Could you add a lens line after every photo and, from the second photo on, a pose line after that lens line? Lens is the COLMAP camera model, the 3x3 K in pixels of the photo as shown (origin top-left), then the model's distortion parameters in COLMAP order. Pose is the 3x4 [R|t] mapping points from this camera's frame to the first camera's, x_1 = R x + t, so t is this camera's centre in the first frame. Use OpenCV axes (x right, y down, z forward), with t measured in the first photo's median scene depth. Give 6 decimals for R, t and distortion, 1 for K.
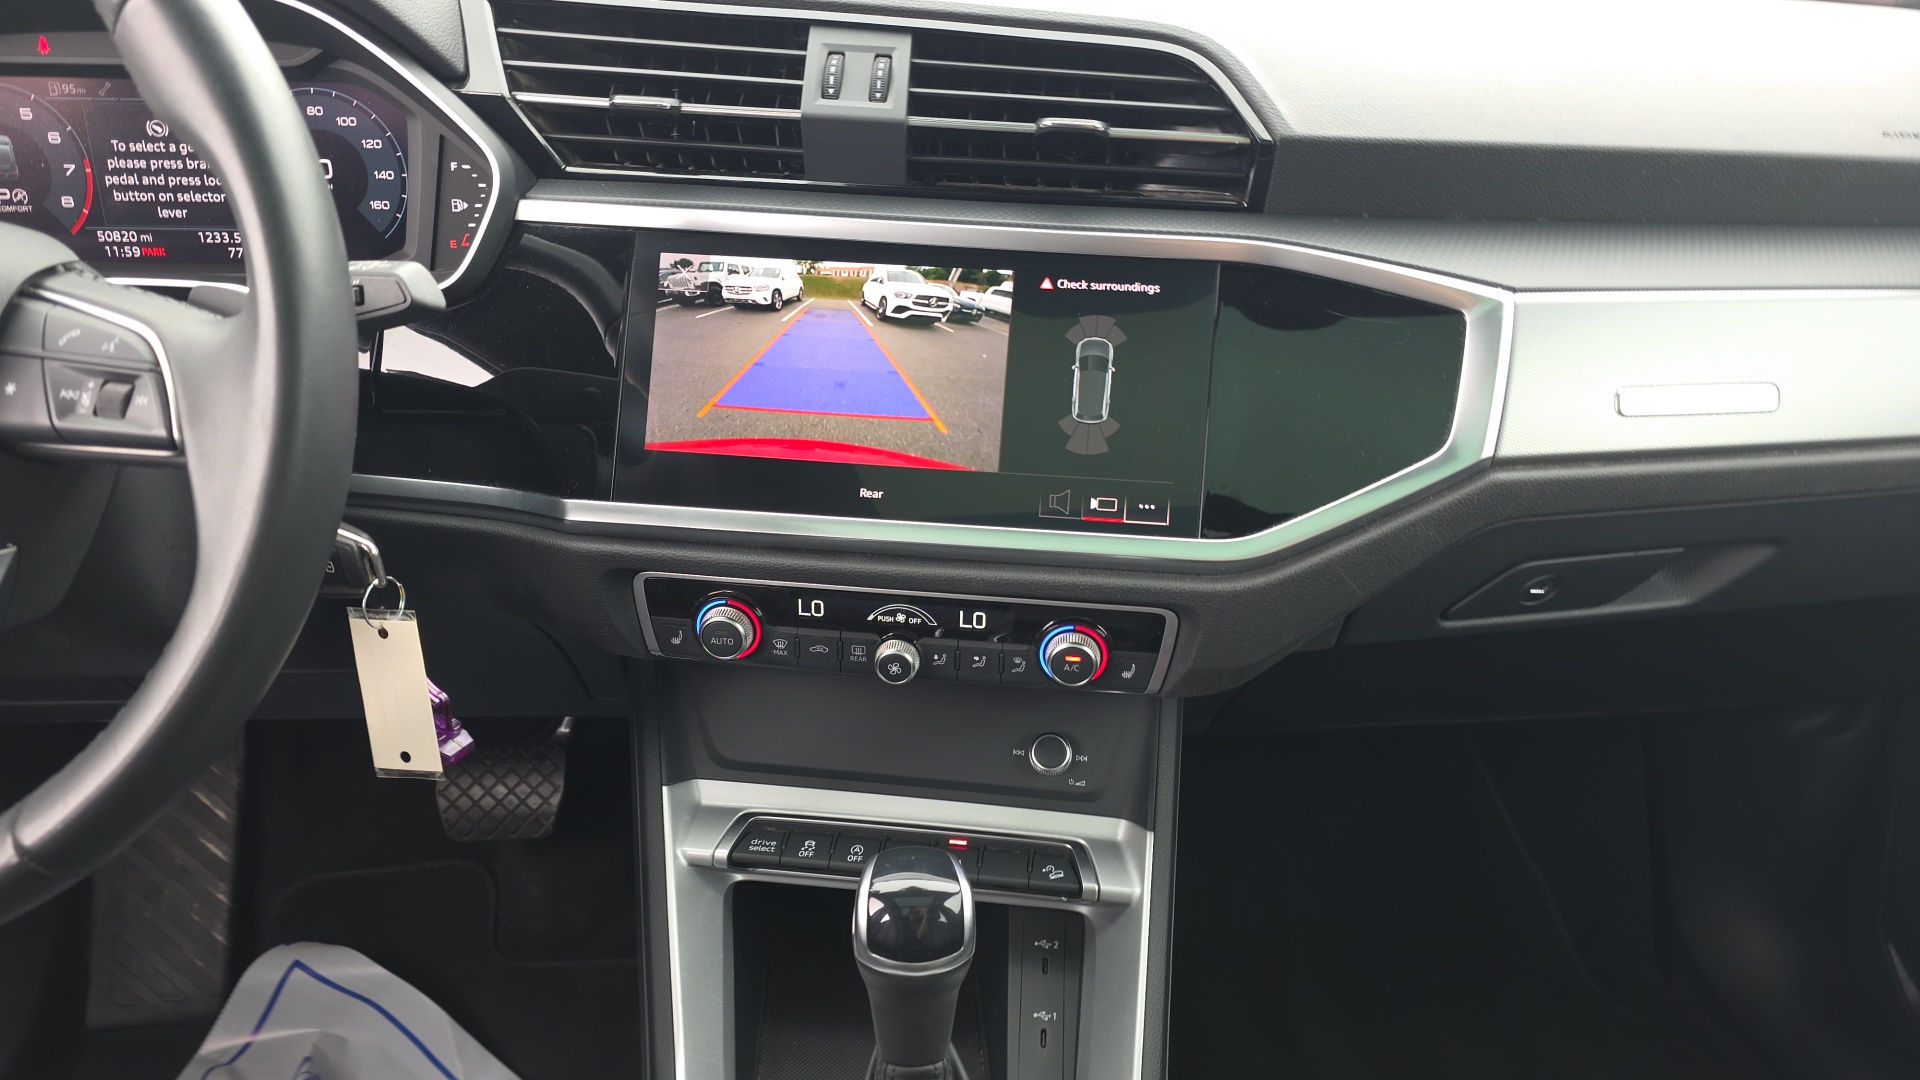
lens RADIAL K [[1294.4, 0, 953.6], [0, 1294.4, 561.4], [0, 0, 1]] dist [0.054167, -0.061259]
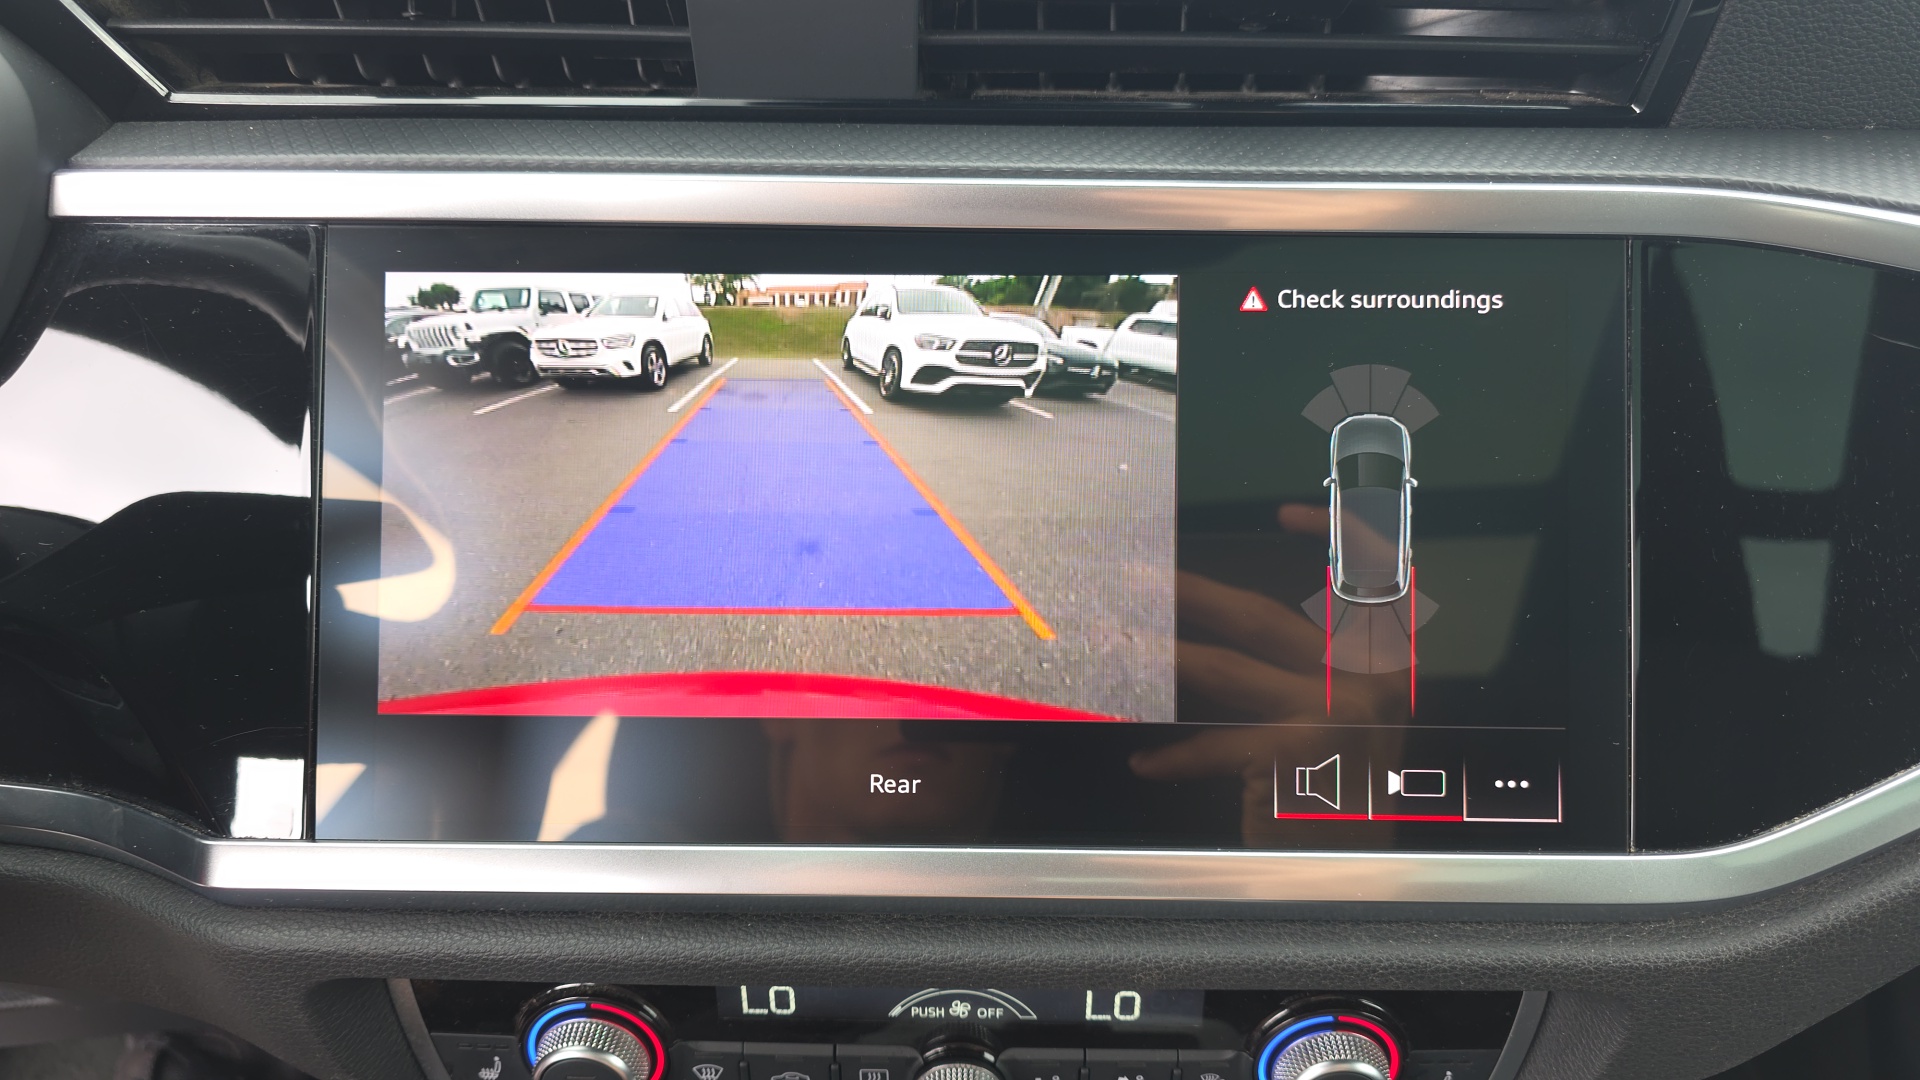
lens RADIAL K [[1355.8, 0, 946.3], [0, 1355.8, 541.5], [0, 0, 1]] dist [0.031848, -0.059326]
pose [[0.995420, -0.065083, 0.070022, -0.070756], [0.063218, 0.997592, 0.028524, -0.144758], [-0.071710, -0.023966, 0.997138, 0.510916]]
